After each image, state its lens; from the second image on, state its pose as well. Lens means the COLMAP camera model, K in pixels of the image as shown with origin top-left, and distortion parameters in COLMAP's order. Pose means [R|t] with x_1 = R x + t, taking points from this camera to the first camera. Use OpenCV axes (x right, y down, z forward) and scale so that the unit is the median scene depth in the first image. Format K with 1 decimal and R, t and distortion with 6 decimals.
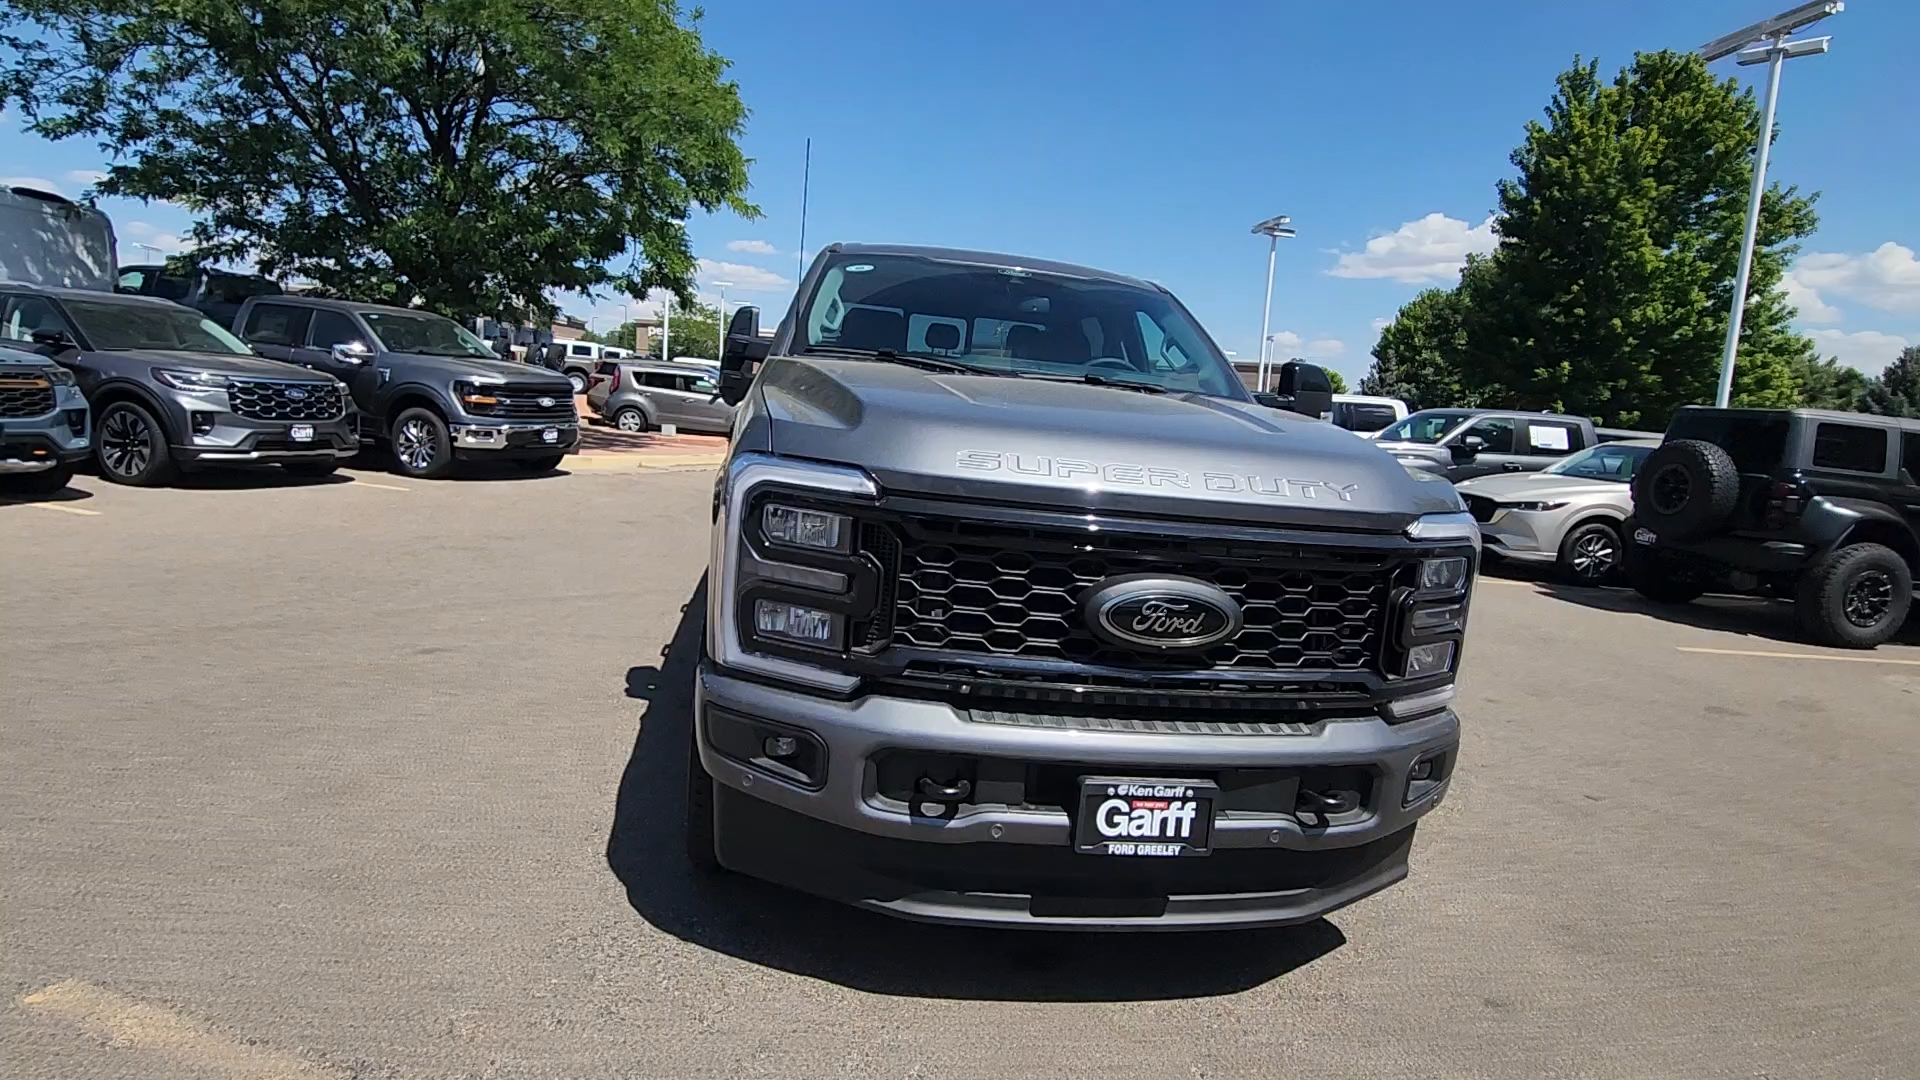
lens RADIAL K [[1023.4, 0, 971.8], [0, 1023.4, 540.7], [0, 0, 1]] dist [-0.003825, -0.003032]
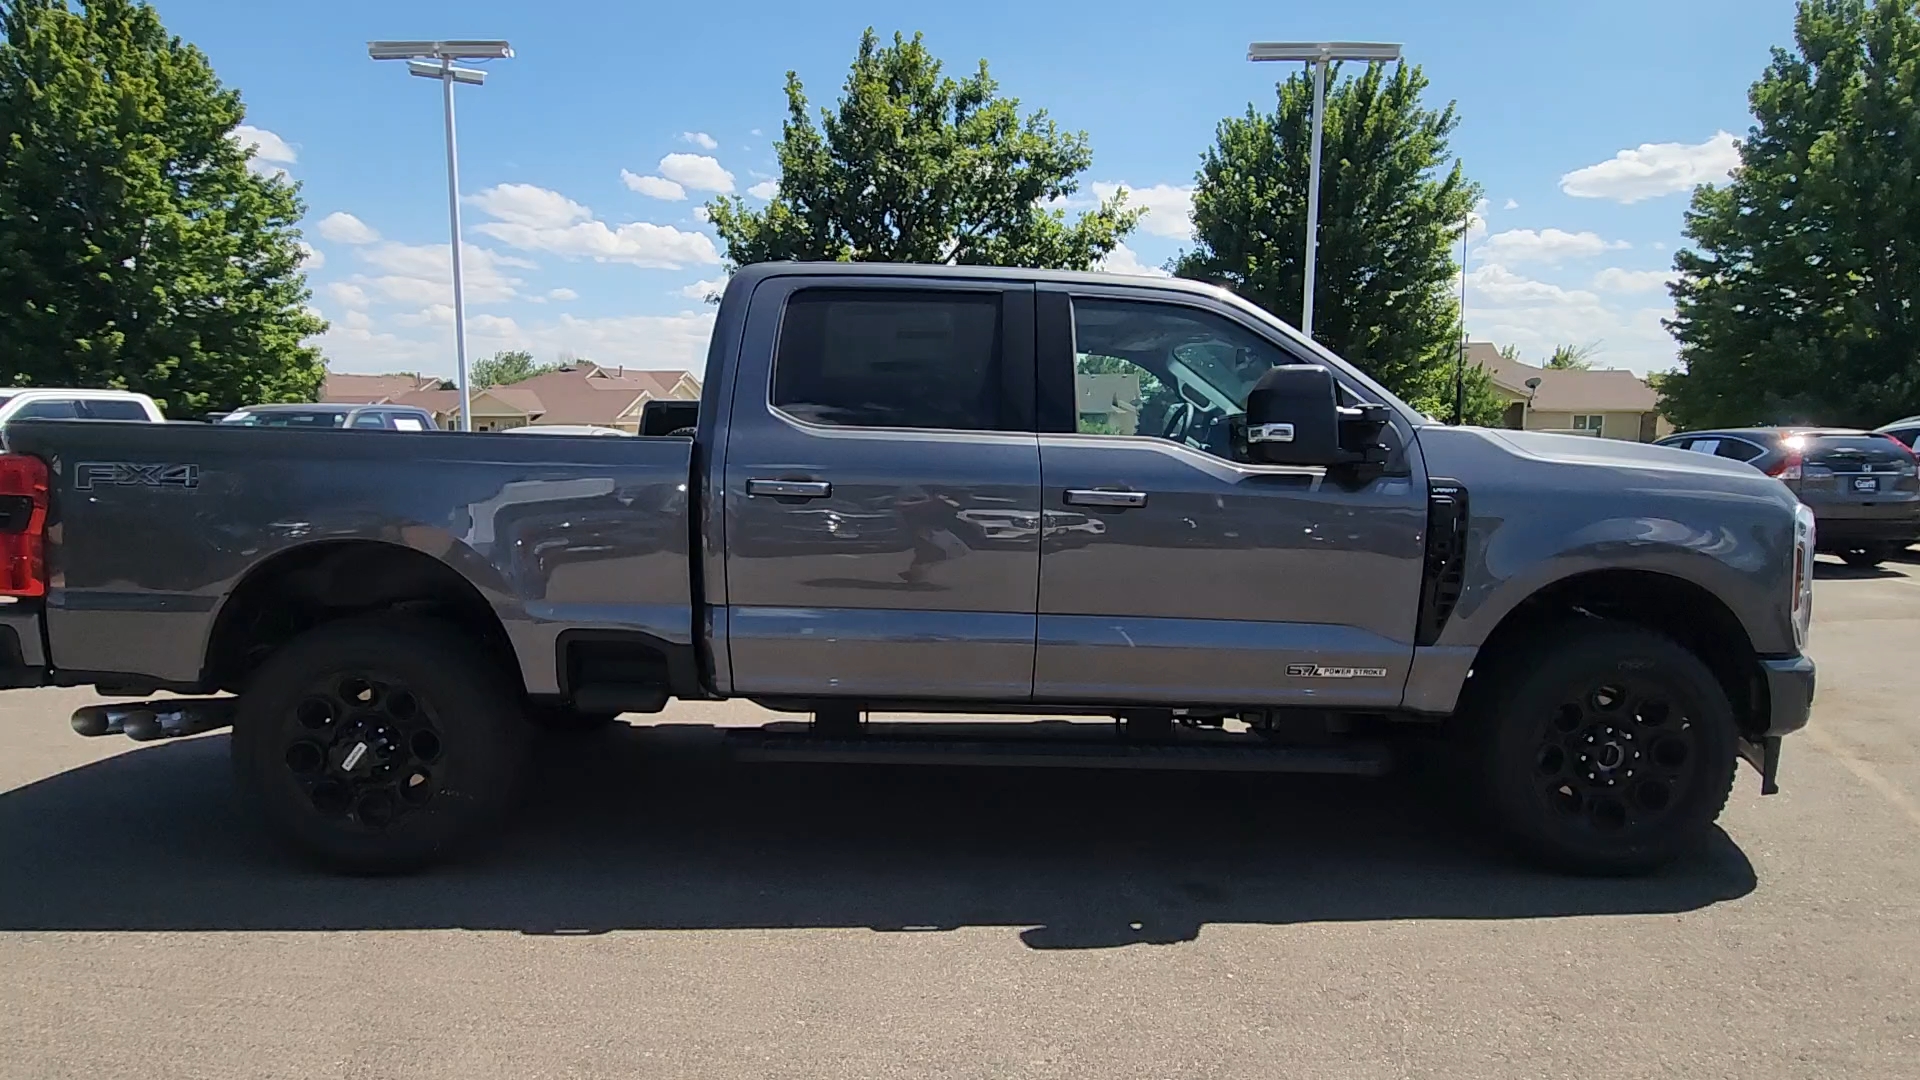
lens RADIAL K [[1007.5, 0, 961.3], [0, 1007.5, 537.5], [0, 0, 1]] dist [0.013027, -0.006292]
pose [[0.158737, -0.171620, 0.972291, -0.159068], [0.140291, 0.978705, 0.149848, -0.036939], [-0.977303, 0.112617, 0.179433, 0.166756]]
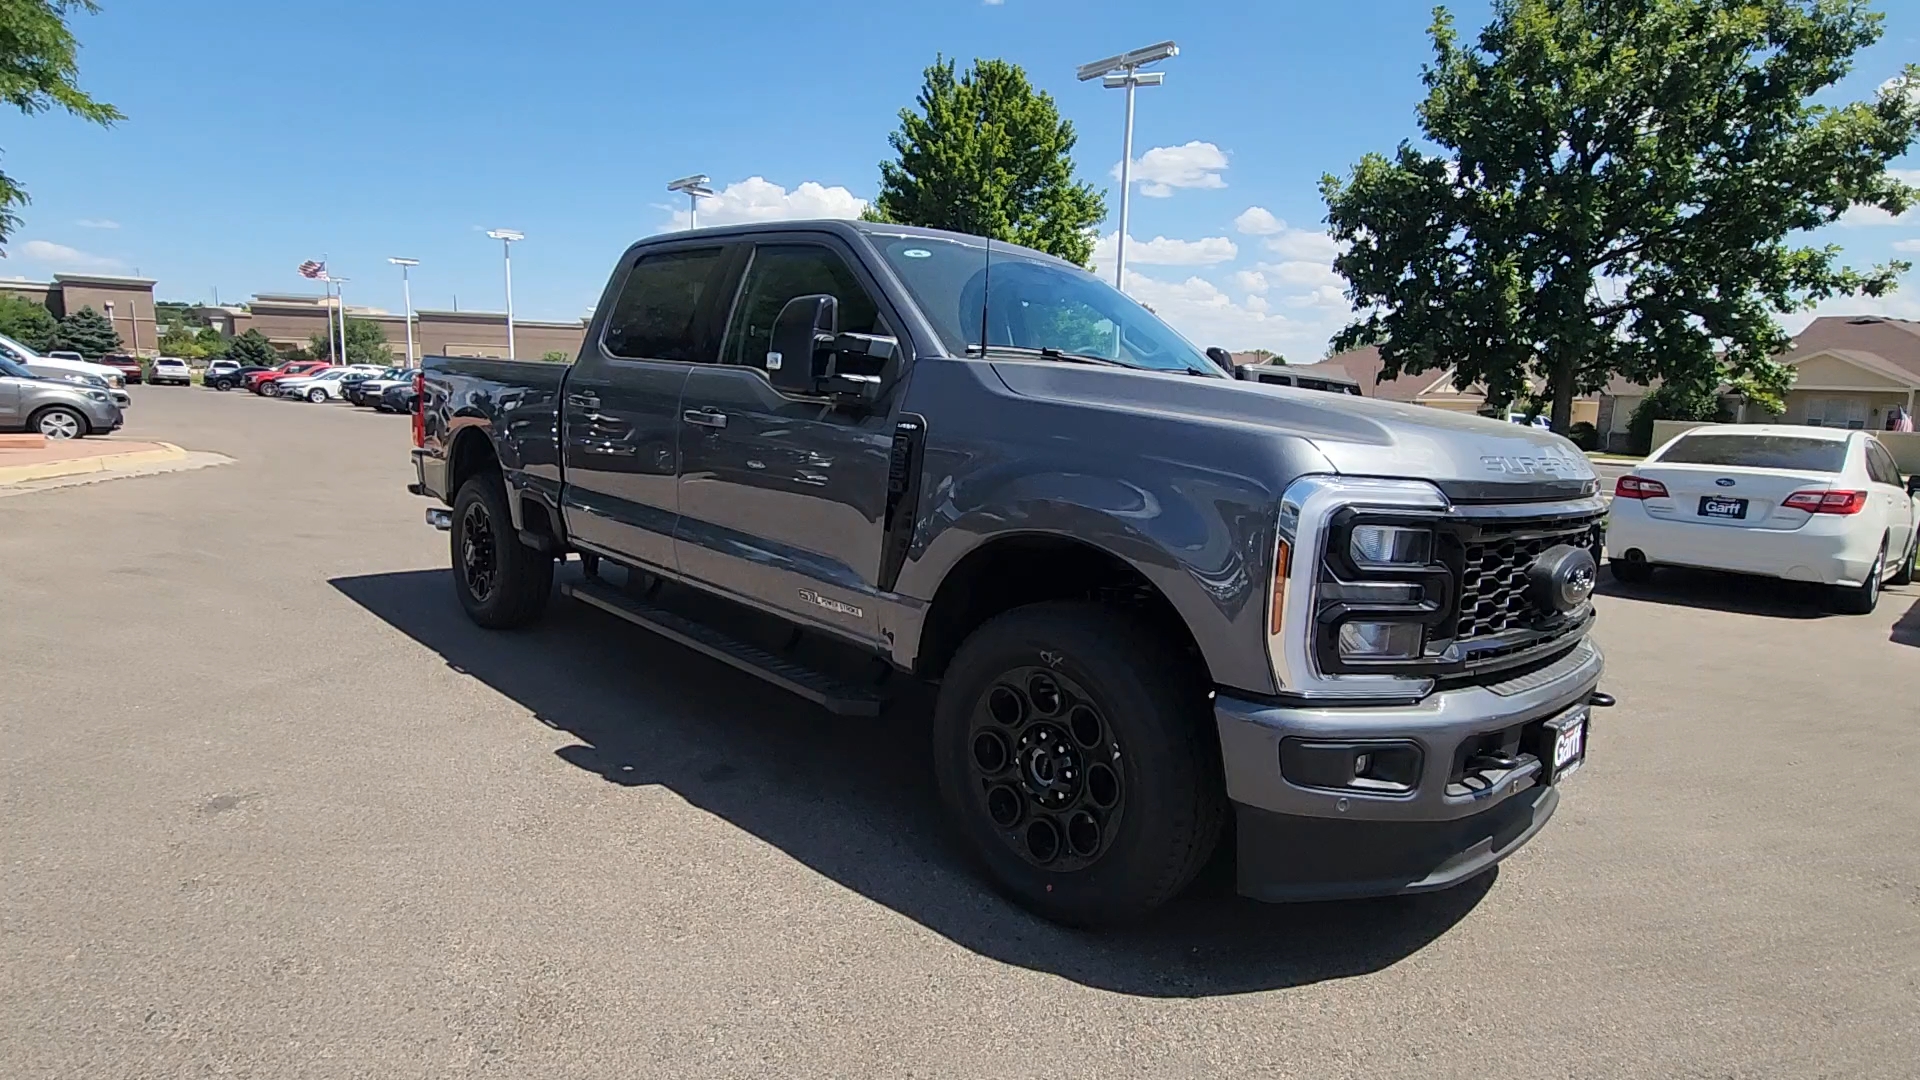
lens RADIAL K [[1007.5, 0, 968.9], [0, 1007.5, 540.8], [0, 0, 1]] dist [0.001970, 0.002533]
pose [[0.818140, -0.123698, 0.561556, -0.088810], [0.098001, 0.992295, 0.075802, -0.011205], [-0.566606, -0.006984, 0.823959, 0.034541]]
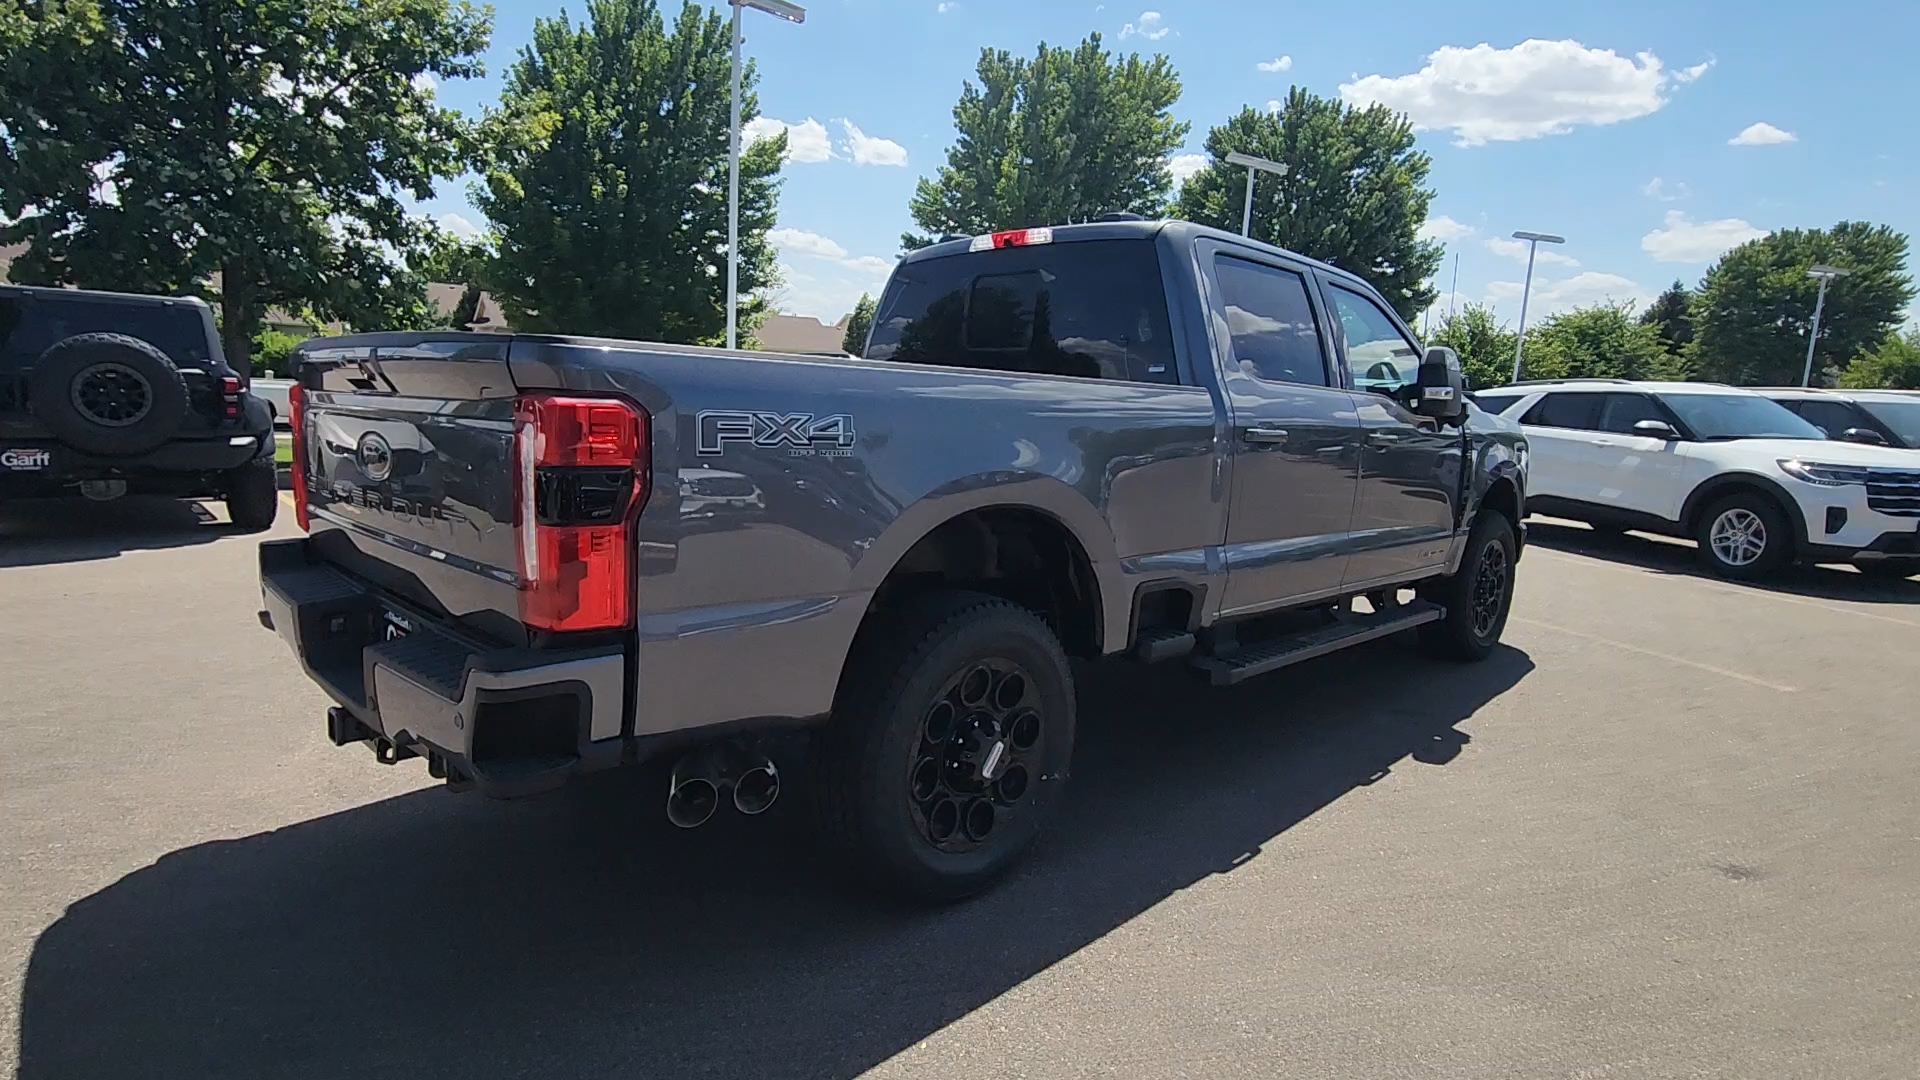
lens RADIAL K [[1007.5, 0, 961.3], [0, 1007.5, 537.5], [0, 0, 1]] dist [0.013027, -0.006292]
pose [[-0.572685, -0.220022, 0.789697, -0.131473], [0.027736, 0.957557, 0.286905, -0.054734], [-0.819306, 0.186210, -0.542277, 0.318002]]
